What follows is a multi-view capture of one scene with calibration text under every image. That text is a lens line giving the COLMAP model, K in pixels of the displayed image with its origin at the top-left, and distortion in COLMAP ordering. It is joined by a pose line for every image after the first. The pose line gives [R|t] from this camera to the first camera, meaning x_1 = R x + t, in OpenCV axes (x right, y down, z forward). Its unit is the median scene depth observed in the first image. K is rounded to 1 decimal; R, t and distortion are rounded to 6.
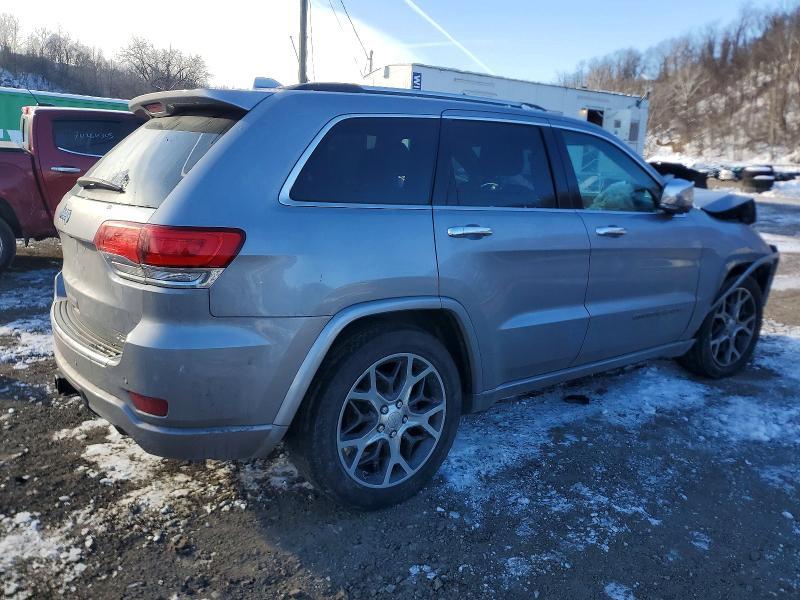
lens RADIAL K [[654.9, 0, 400.0], [0, 654.9, 300.0], [0, 0, 1]] dist [0.012754, 0.007928]
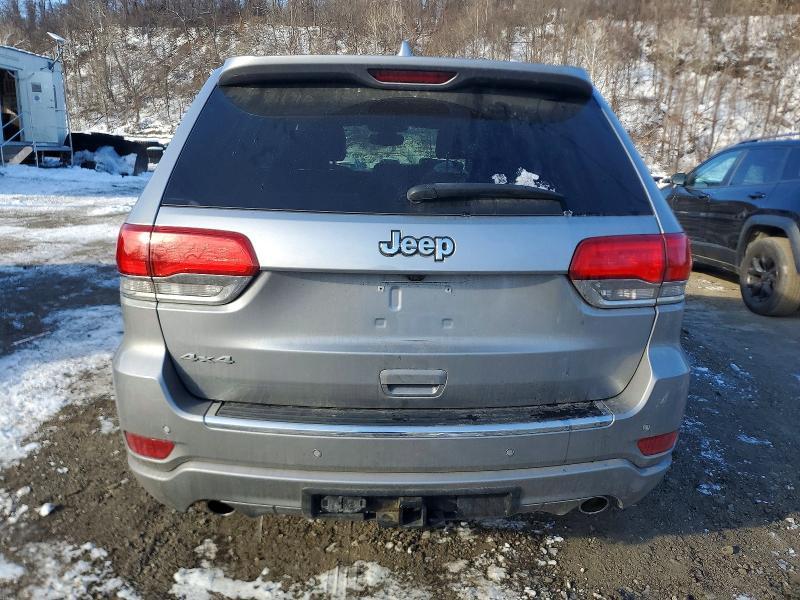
lens RADIAL K [[654.9, 0, 400.0], [0, 654.9, 300.0], [0, 0, 1]] dist [0.012754, 0.007928]
pose [[0.514226, -0.198305, 0.834414, -0.118320], [0.158176, 0.978141, 0.134983, -0.018621], [-0.842942, 0.062572, 0.534353, 0.077757]]
